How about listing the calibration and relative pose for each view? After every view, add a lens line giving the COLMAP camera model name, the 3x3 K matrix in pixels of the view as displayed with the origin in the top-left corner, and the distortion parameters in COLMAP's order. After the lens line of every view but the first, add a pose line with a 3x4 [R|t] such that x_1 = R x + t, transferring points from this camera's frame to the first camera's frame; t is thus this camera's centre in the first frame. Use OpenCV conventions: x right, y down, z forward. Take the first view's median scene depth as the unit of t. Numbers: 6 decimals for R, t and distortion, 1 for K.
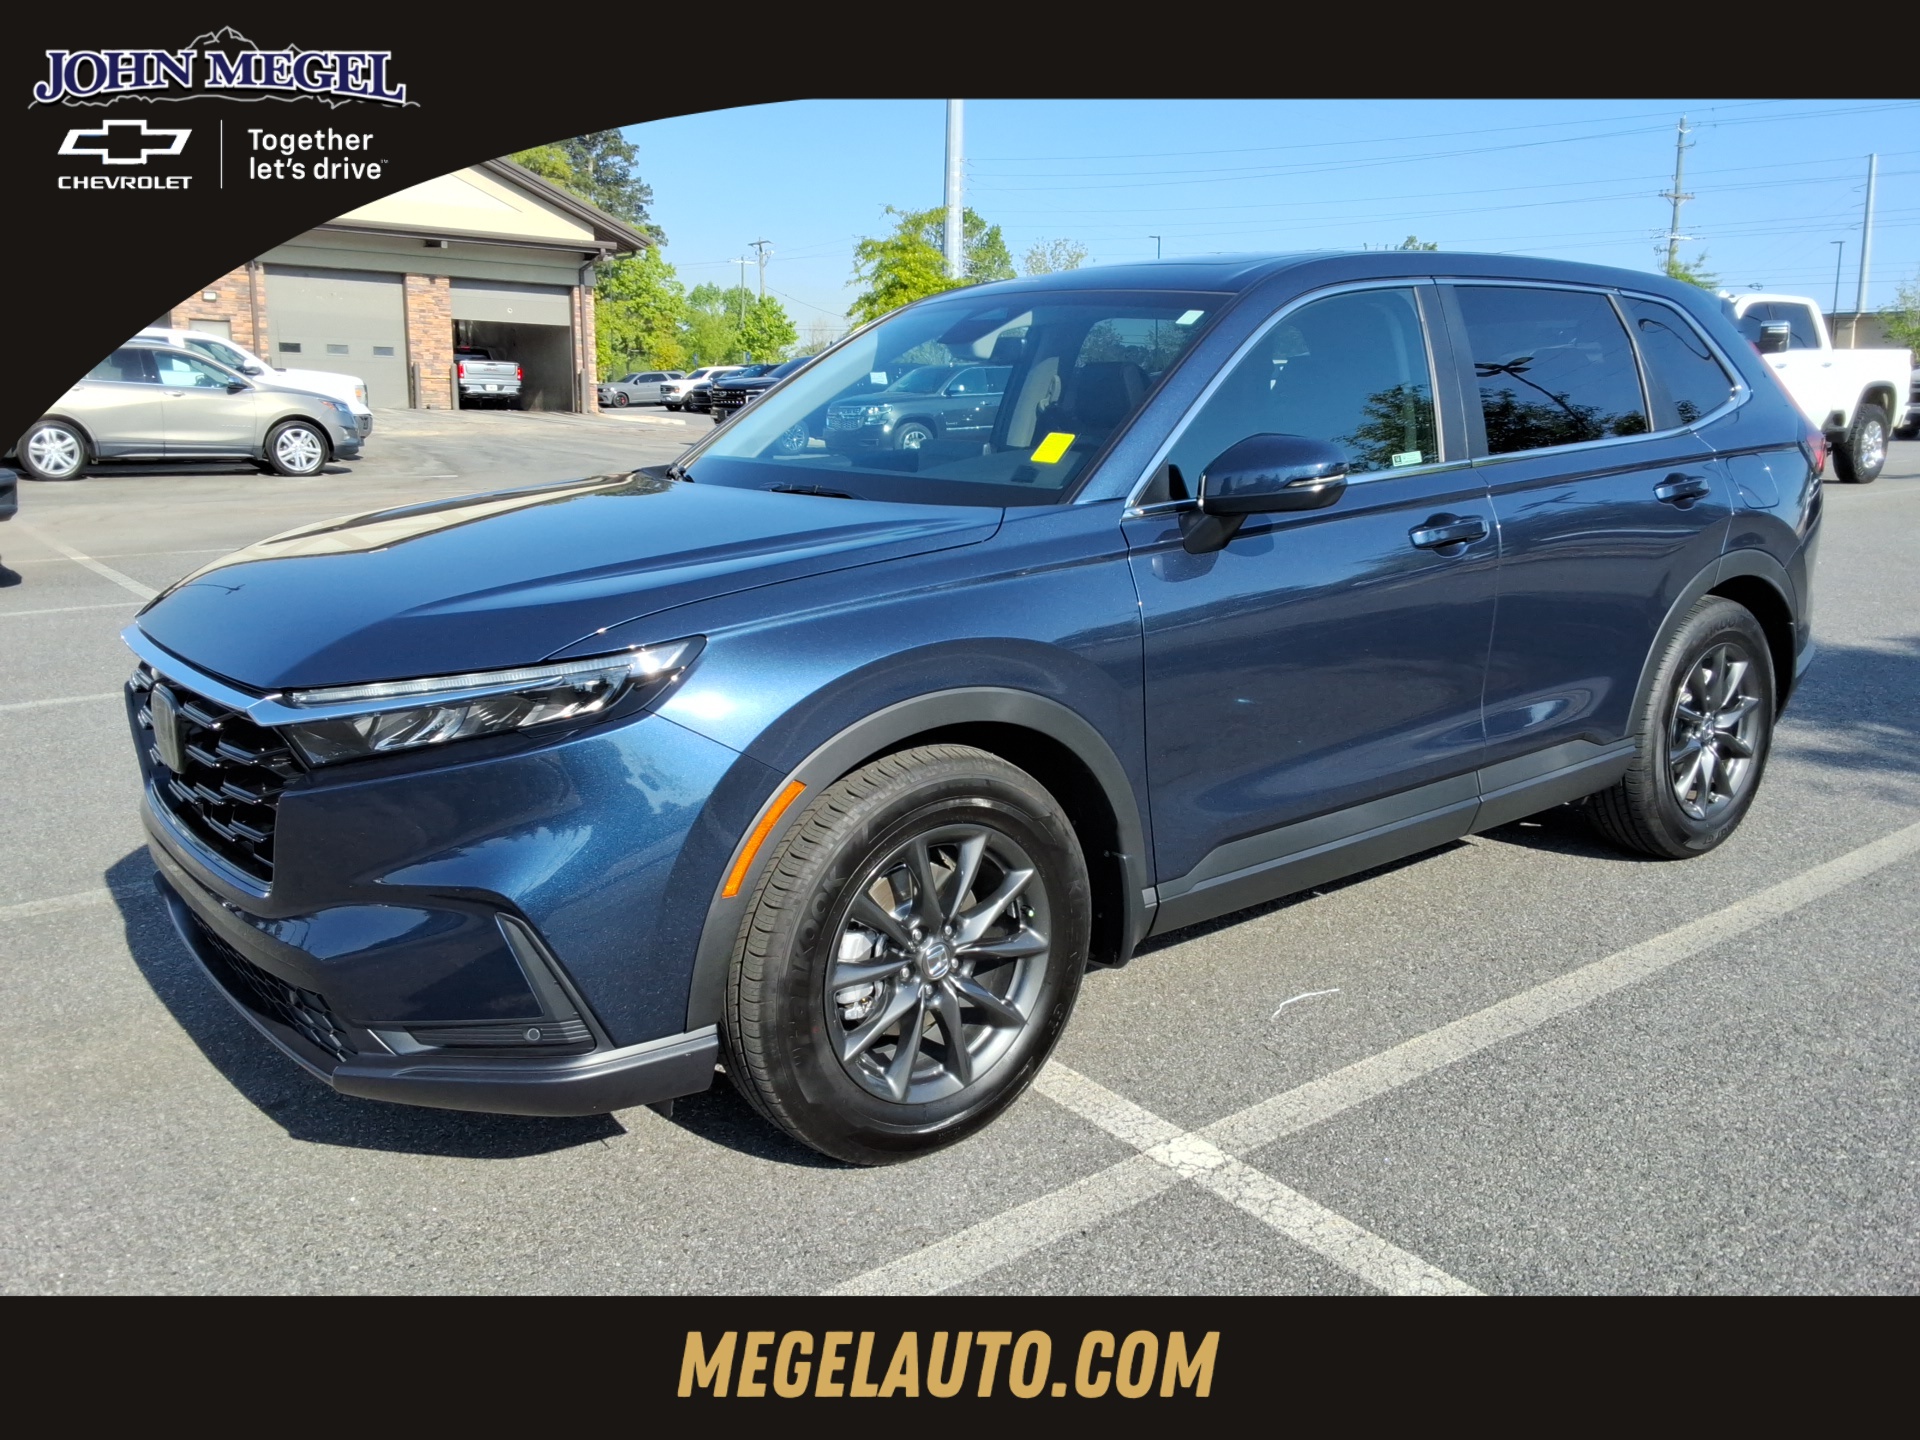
lens RADIAL K [[1528.5, 0, 977.2], [0, 1528.5, 714.1], [0, 0, 1]] dist [0.112921, -0.176904]
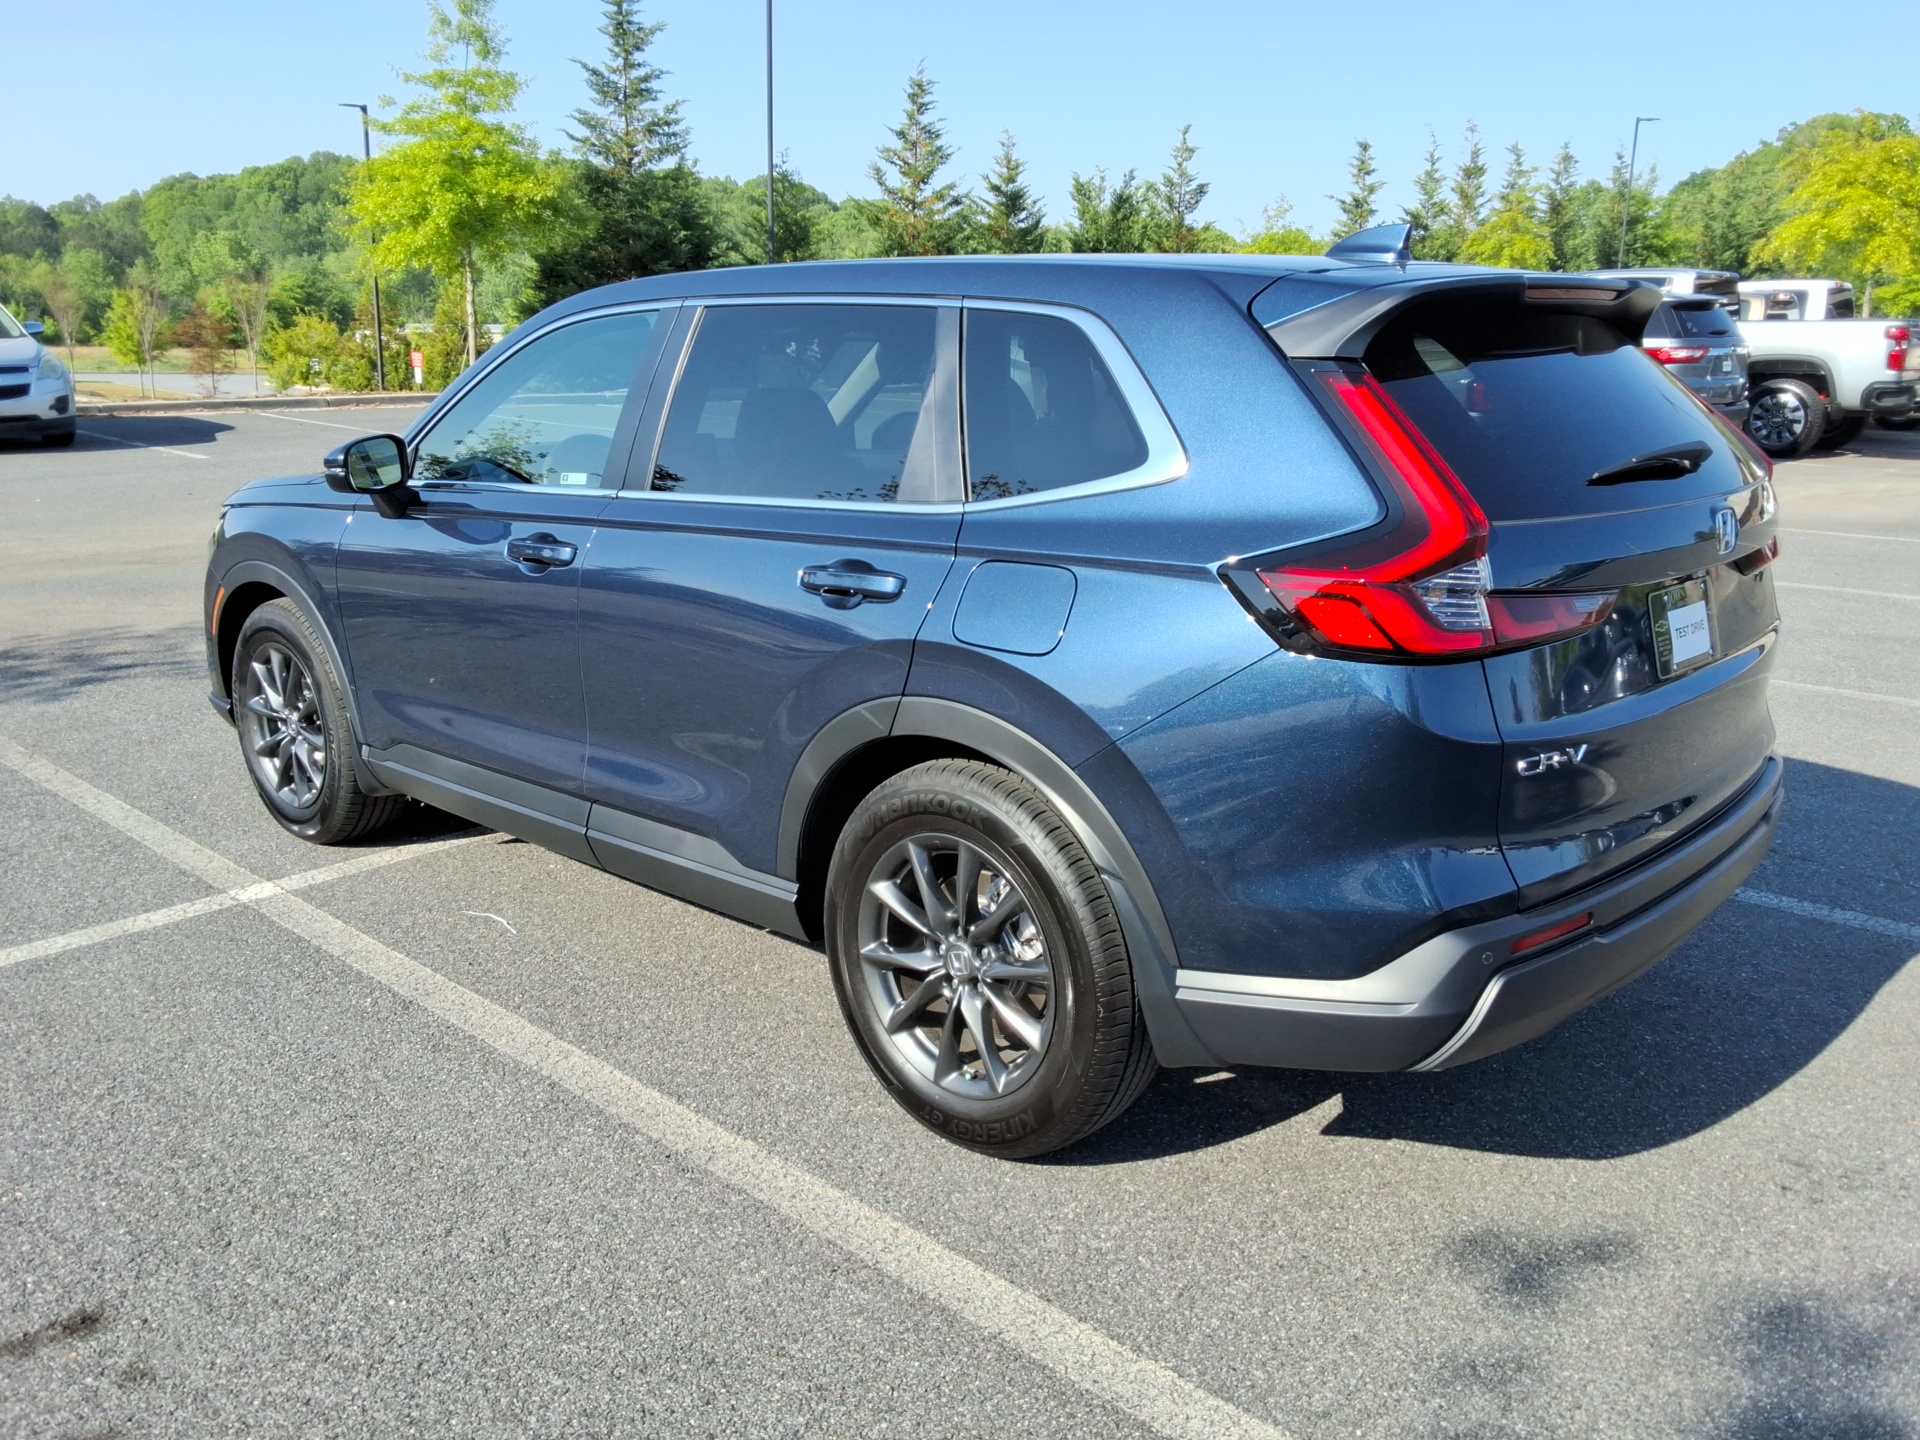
lens RADIAL K [[1538.5, 0, 975.9], [0, 1538.5, 708.2], [0, 0, 1]] dist [0.086285, -0.140771]
pose [[0.144632, 0.233849, -0.961455, 0.103148], [-0.211290, 0.956560, 0.200874, -0.021645], [0.966663, 0.174093, 0.187759, 0.083260]]
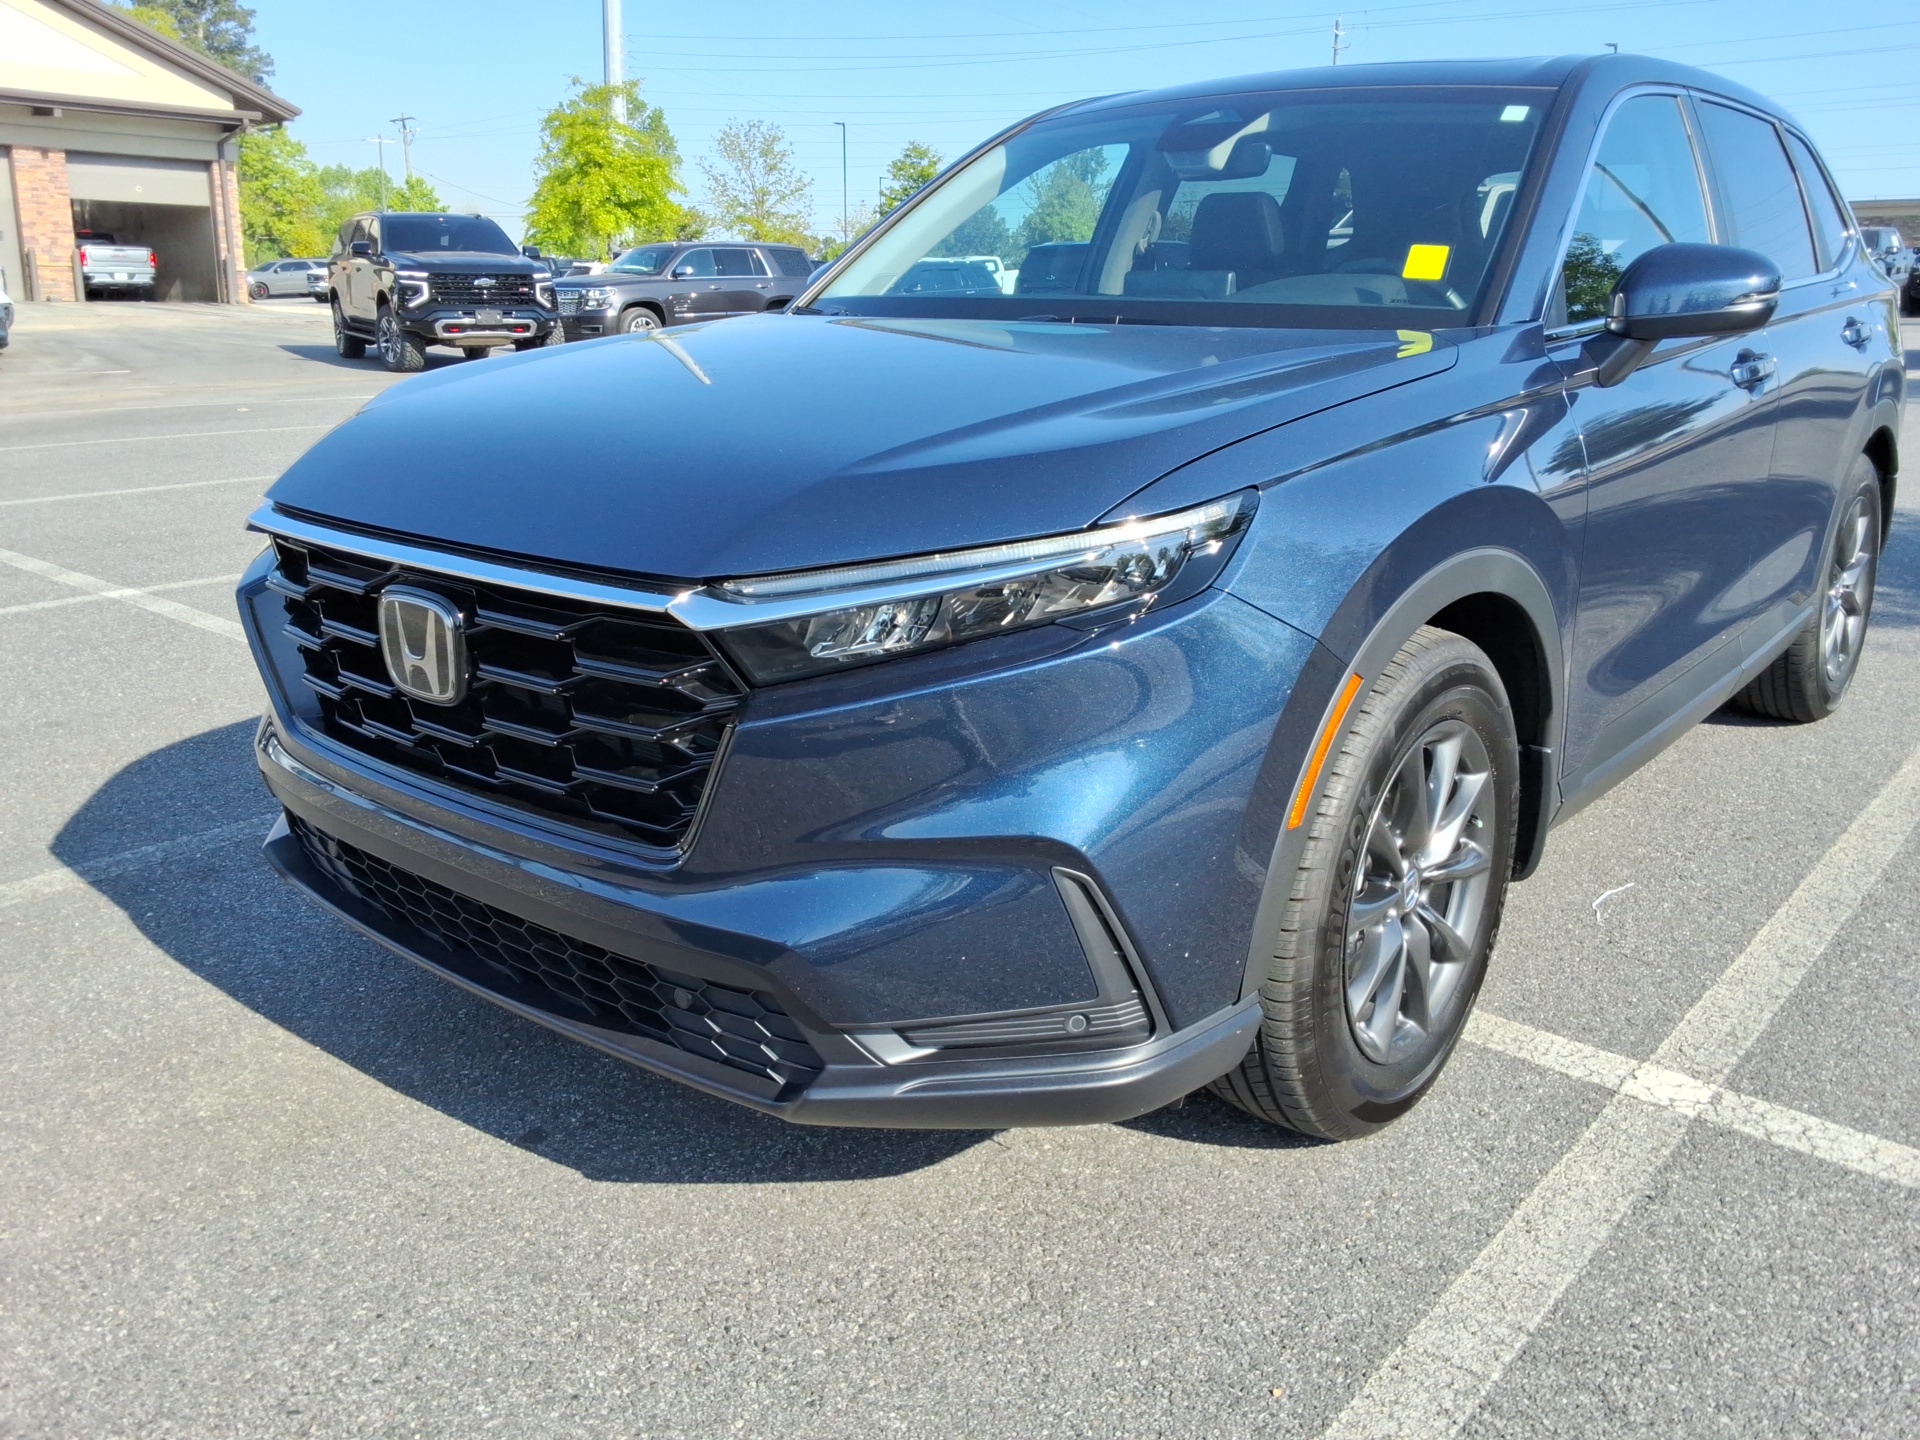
lens RADIAL K [[1538.5, 0, 975.9], [0, 1538.5, 708.2], [0, 0, 1]] dist [0.086285, -0.140771]
pose [[0.978696, -0.052358, 0.198529, -0.024456], [0.040659, 0.997213, 0.062555, 0.000236], [-0.201251, -0.053150, 0.978097, 0.014492]]
